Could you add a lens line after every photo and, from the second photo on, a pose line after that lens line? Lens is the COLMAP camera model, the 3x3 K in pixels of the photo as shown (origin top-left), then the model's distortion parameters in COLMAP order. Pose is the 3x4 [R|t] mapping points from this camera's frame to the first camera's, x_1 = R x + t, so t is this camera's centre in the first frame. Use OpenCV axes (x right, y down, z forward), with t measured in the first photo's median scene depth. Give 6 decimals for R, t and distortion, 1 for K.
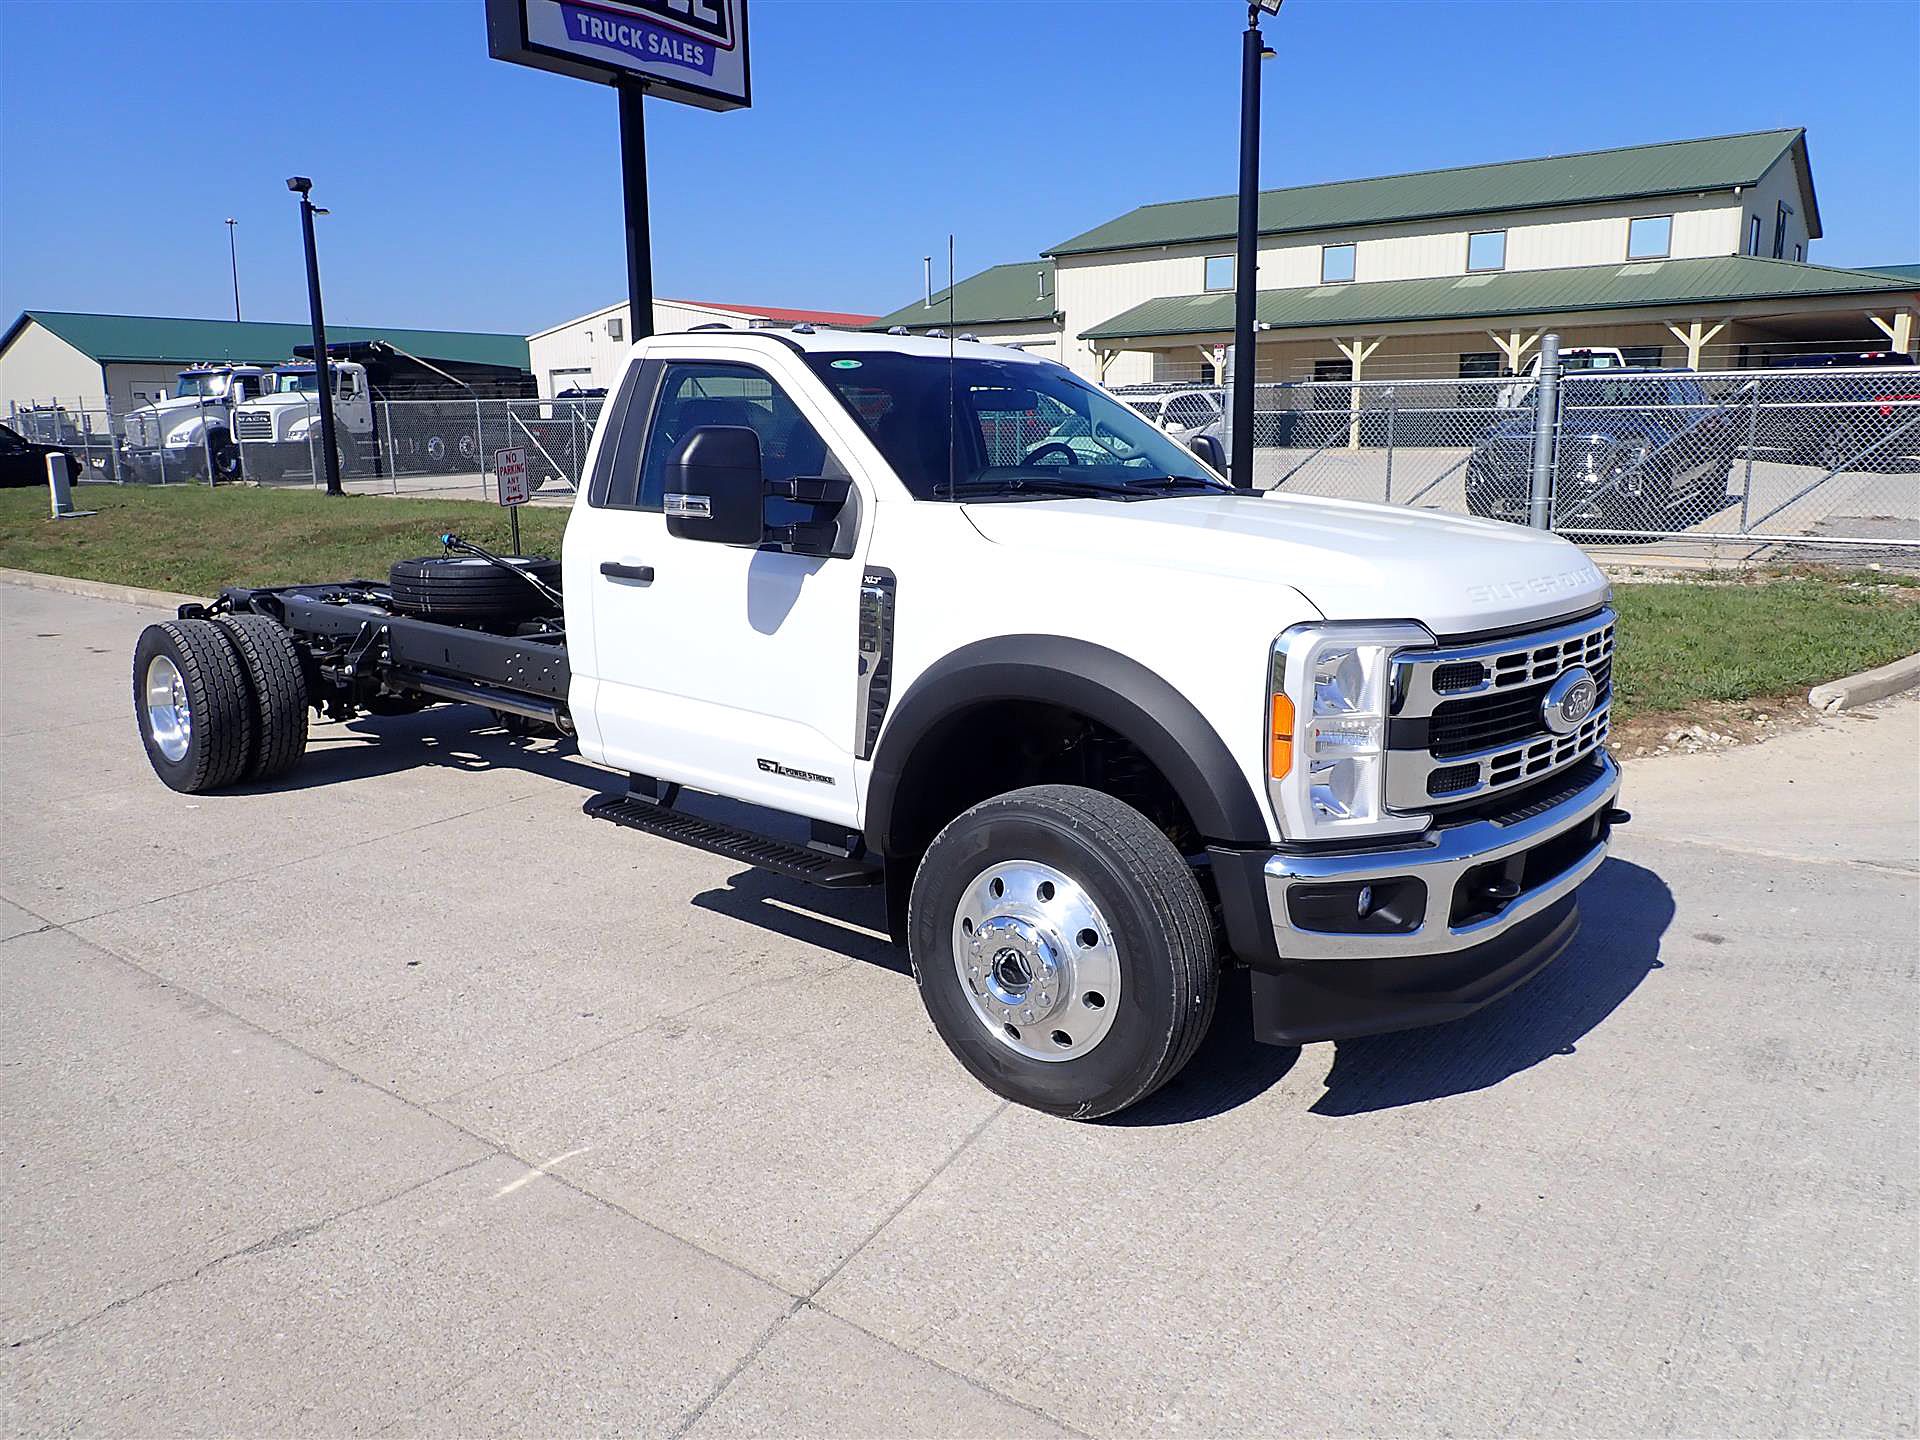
lens RADIAL K [[1495.0, 0, 960.0], [0, 1495.0, 720.0], [0, 0, 1]] dist [-0.008208, -0.001522]
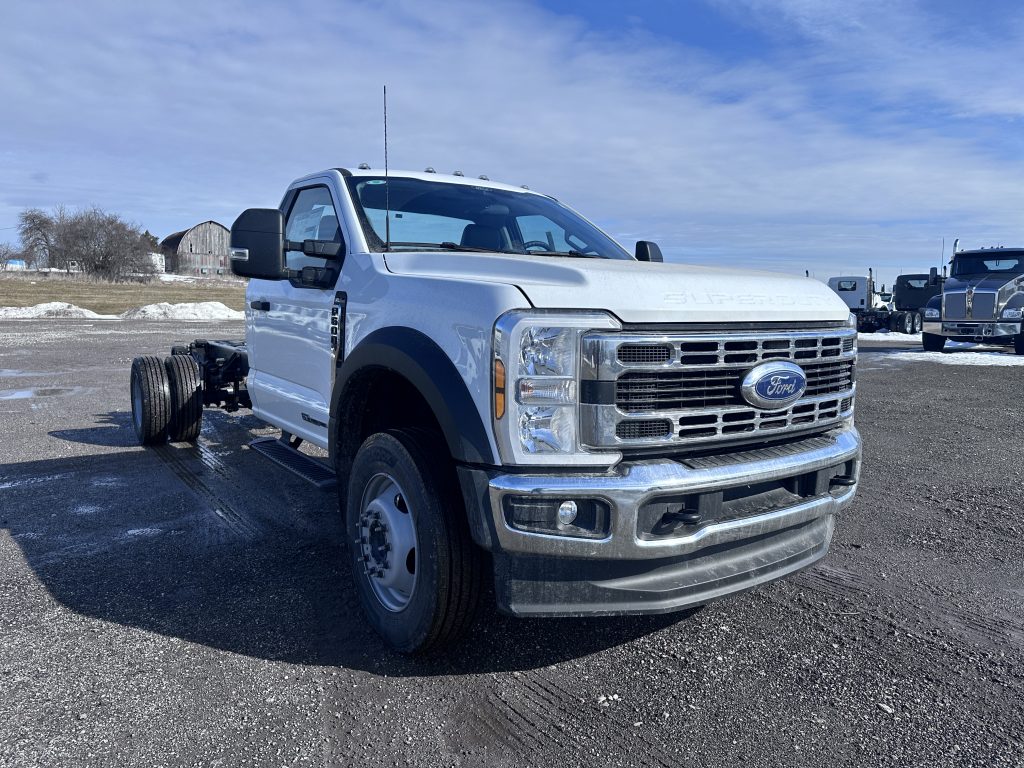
lens RADIAL K [[797.4, 0, 512.0], [0, 797.4, 384.0], [0, 0, 1]] dist [-0.008208, -0.001522]
pose [[0.959003, 0.033058, -0.281463, 0.427371], [-0.056960, 0.995390, -0.077164, 0.062609], [0.277614, 0.090033, 0.956464, 0.270895]]
